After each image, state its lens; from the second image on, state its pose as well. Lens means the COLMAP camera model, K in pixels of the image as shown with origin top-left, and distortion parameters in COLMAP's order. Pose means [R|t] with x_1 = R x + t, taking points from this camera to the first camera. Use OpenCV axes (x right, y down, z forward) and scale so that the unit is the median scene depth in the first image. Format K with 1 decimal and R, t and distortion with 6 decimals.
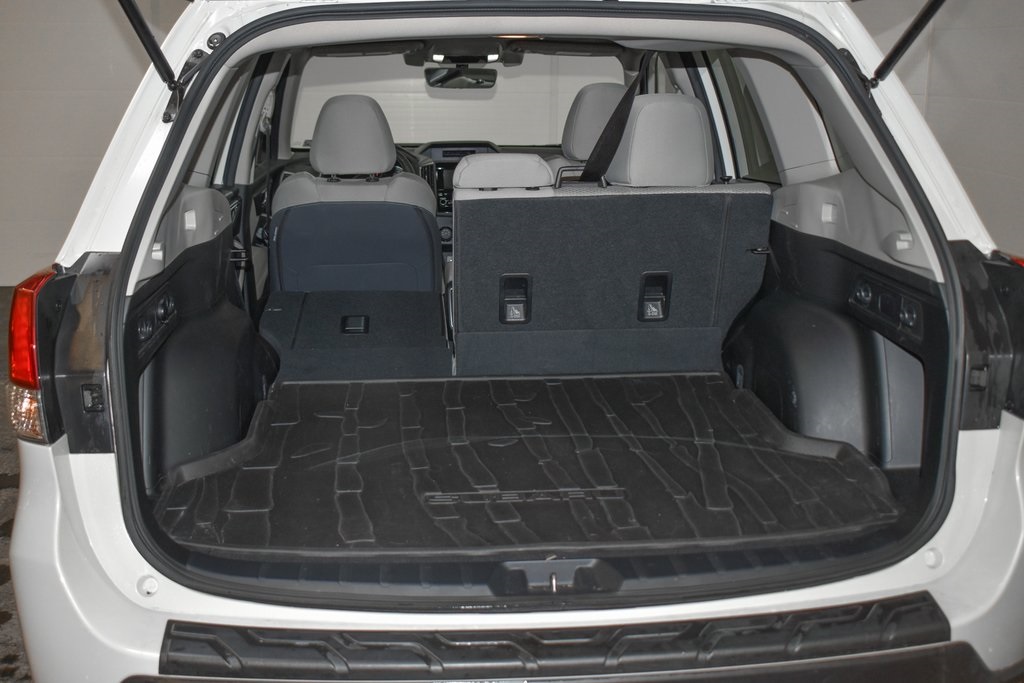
lens RADIAL K [[1201.8, 0, 512.0], [0, 1201.8, 341.5], [0, 0, 1]] dist [-0.006681, -0.008054]
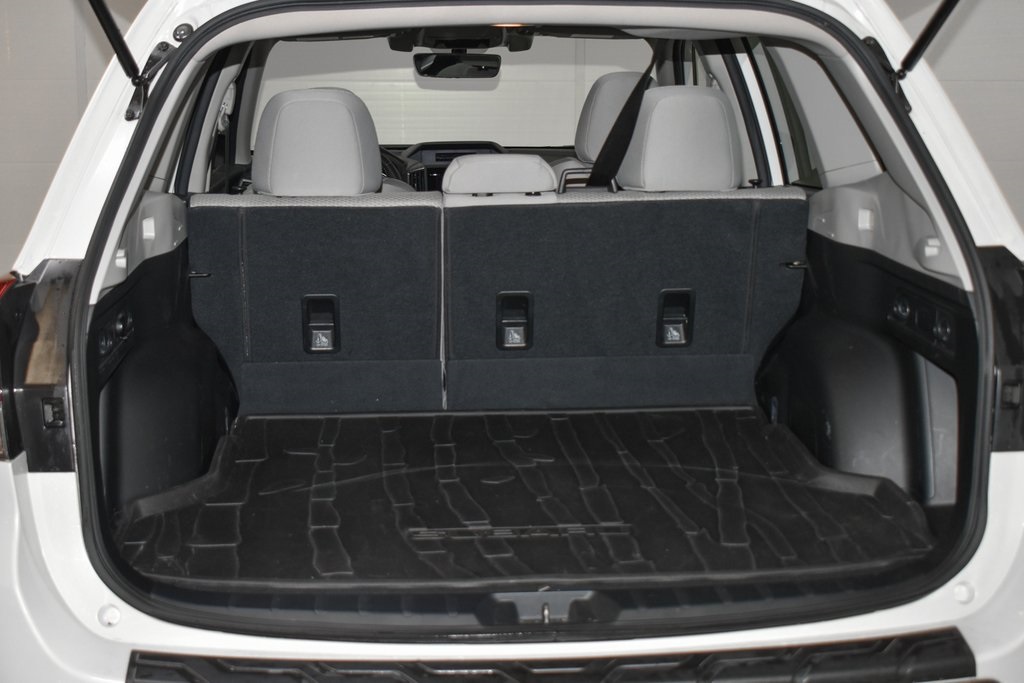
lens RADIAL K [[1567.3, 0, 494.9], [0, 1567.3, 343.6], [0, 0, 1]] dist [-0.001922, -0.023261]
pose [[0.999748, -0.000522, -0.022435, 0.018938], [-0.000326, 0.999287, -0.037767, 0.032209], [0.022439, 0.037765, 0.999035, -0.178585]]
